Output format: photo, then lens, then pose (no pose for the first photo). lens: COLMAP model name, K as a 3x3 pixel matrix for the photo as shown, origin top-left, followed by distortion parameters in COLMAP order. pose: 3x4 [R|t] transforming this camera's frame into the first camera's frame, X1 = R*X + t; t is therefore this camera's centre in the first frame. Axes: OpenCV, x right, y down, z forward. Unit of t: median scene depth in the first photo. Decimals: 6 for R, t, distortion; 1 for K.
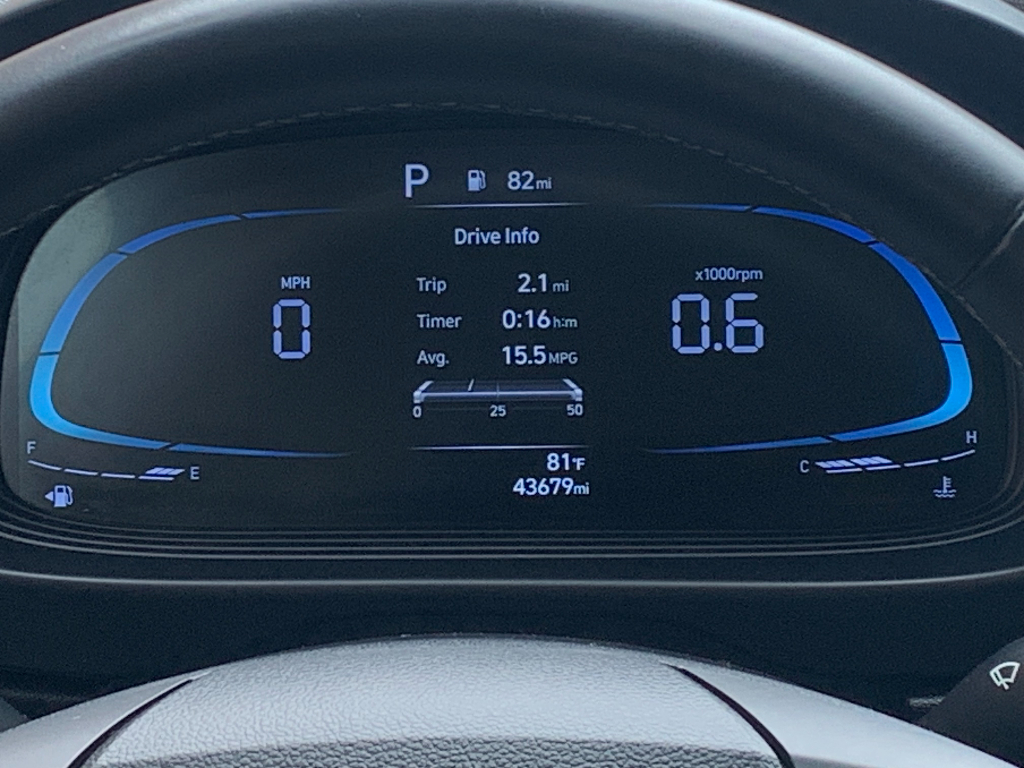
lens RADIAL K [[3490.5, 0, 512.0], [0, 3490.5, 384.0], [0, 0, 1]] dist [0.140535, 0.864352]
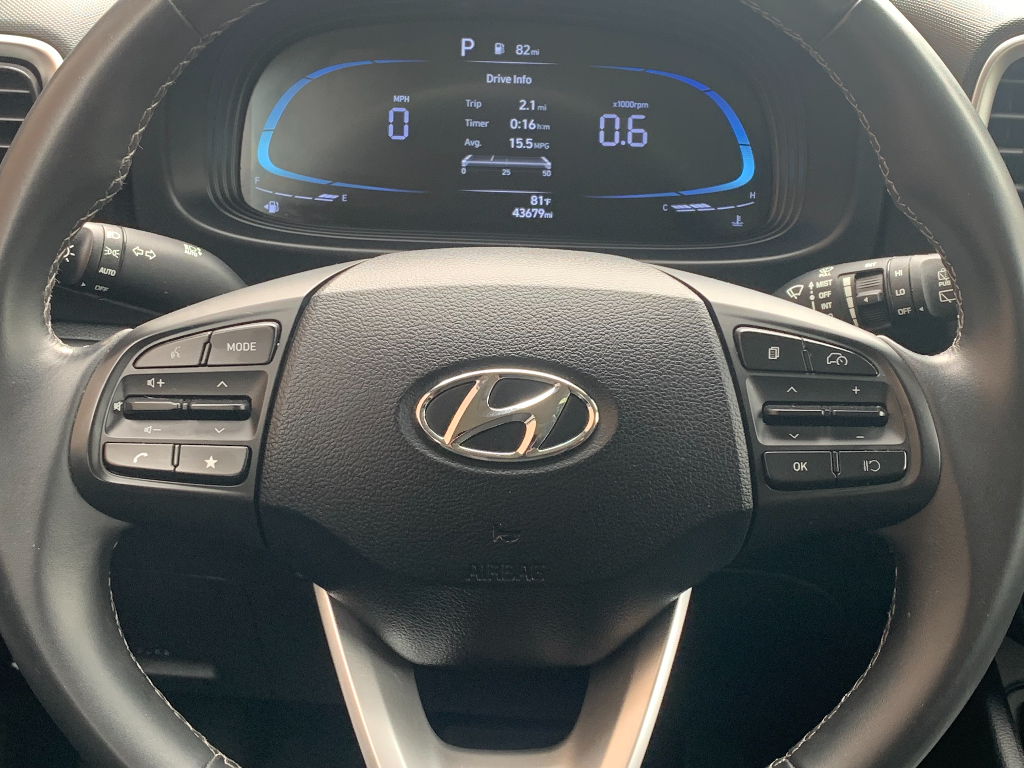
lens RADIAL K [[1537.4, 0, 512.0], [0, 1537.4, 384.0], [0, 0, 1]] dist [0.166986, -0.003182]
pose [[0.996434, 0.038559, 0.075056, -0.059610], [-0.041702, 0.998298, 0.040761, 0.088698], [-0.073356, -0.043745, 0.996346, 0.156864]]
